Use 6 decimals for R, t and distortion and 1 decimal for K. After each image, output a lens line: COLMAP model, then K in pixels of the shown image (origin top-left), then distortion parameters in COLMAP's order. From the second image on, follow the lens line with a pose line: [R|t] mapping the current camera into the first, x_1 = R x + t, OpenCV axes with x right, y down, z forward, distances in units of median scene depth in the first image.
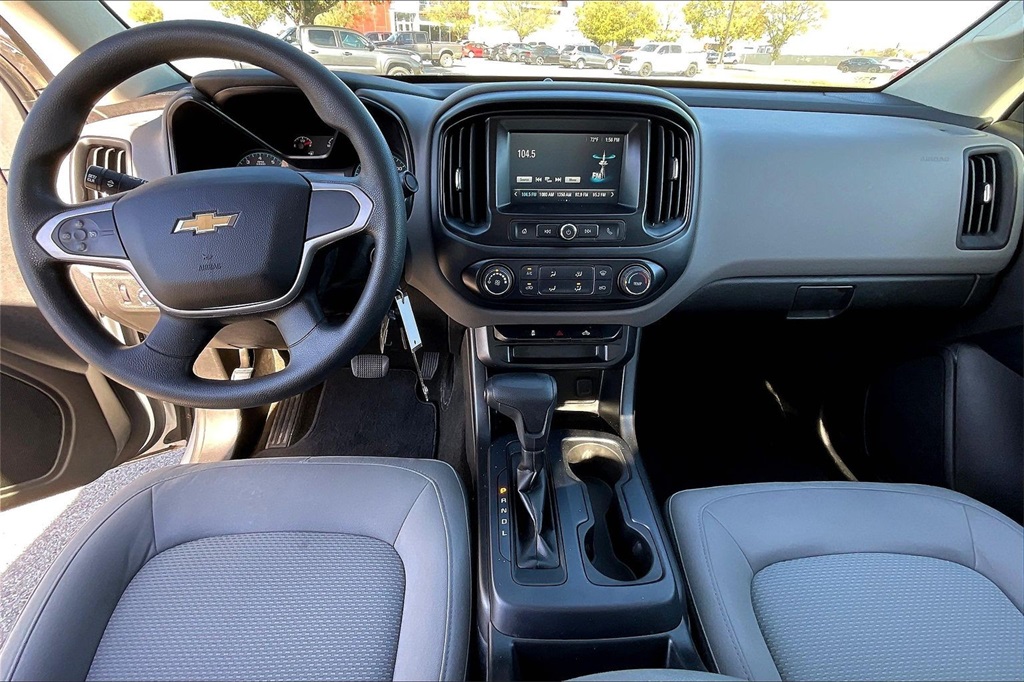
lens RADIAL K [[459.1, 0, 515.1], [0, 459.1, 321.5], [0, 0, 1]] dist [-0.004201, 0.000705]
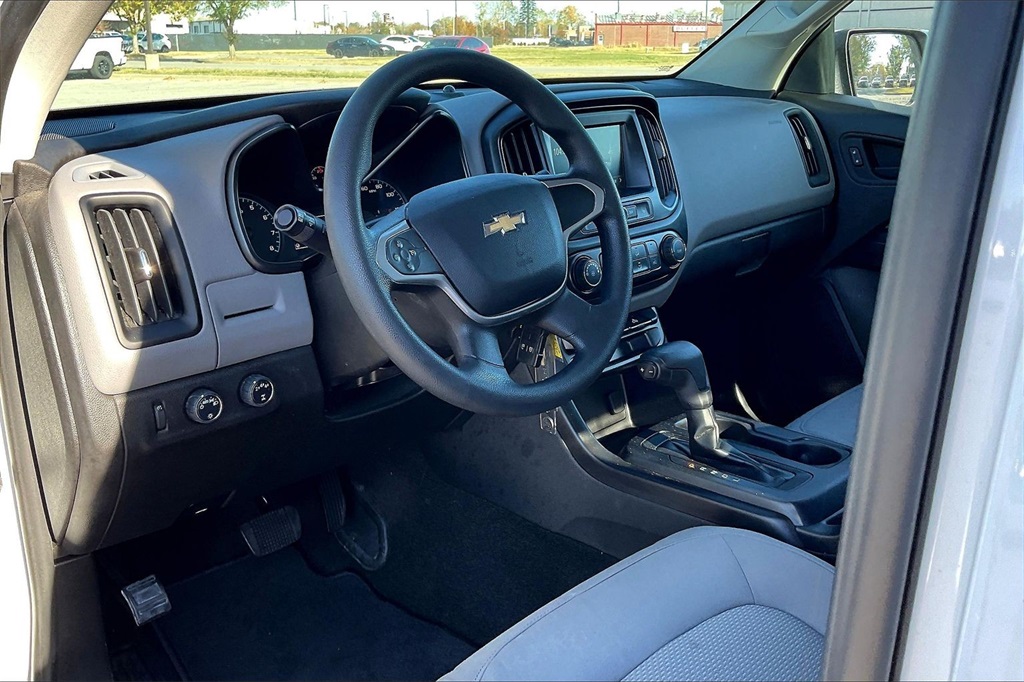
lens RADIAL K [[967.8, 0, 511.2], [0, 967.8, 273.0], [0, 0, 1]] dist [0.018976, -0.000308]
pose [[0.727104, -0.189556, 0.659839, -1.404354], [0.369876, 0.917870, -0.143900, 0.133346], [-0.578369, 0.348689, 0.737499, -0.377697]]
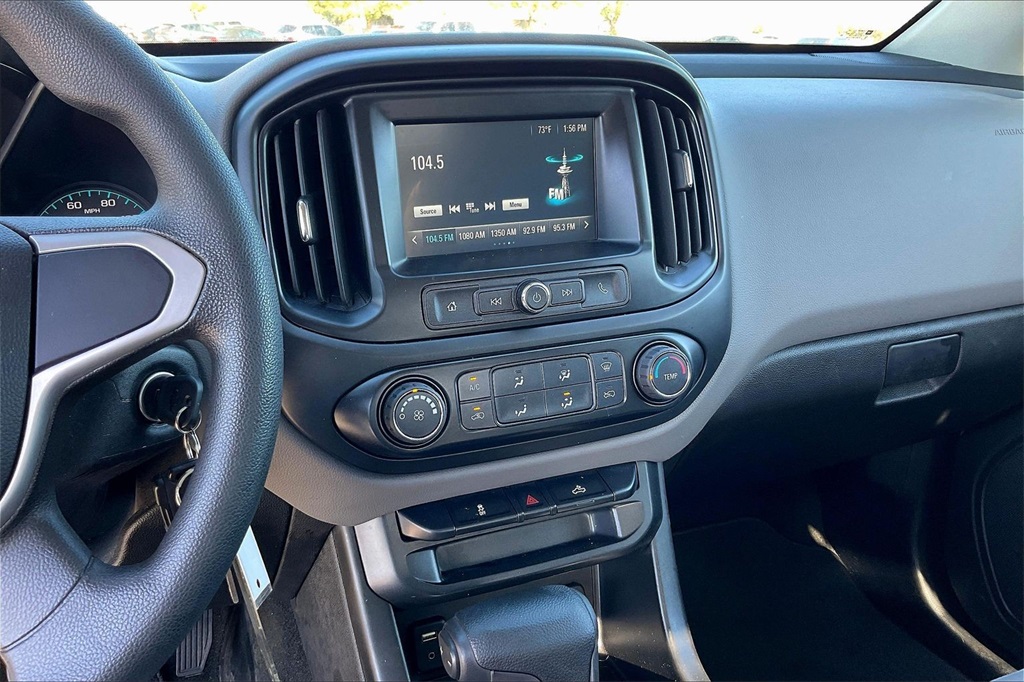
lens RADIAL K [[850.4, 0, 512.0], [0, 850.4, 341.0], [0, 0, 1]] dist [0.024572, 0.000472]
pose [[0.939079, -0.132526, 0.317123, -0.204168], [0.189449, 0.969438, -0.155879, -0.002366], [-0.286774, 0.206461, 0.935486, 0.107943]]
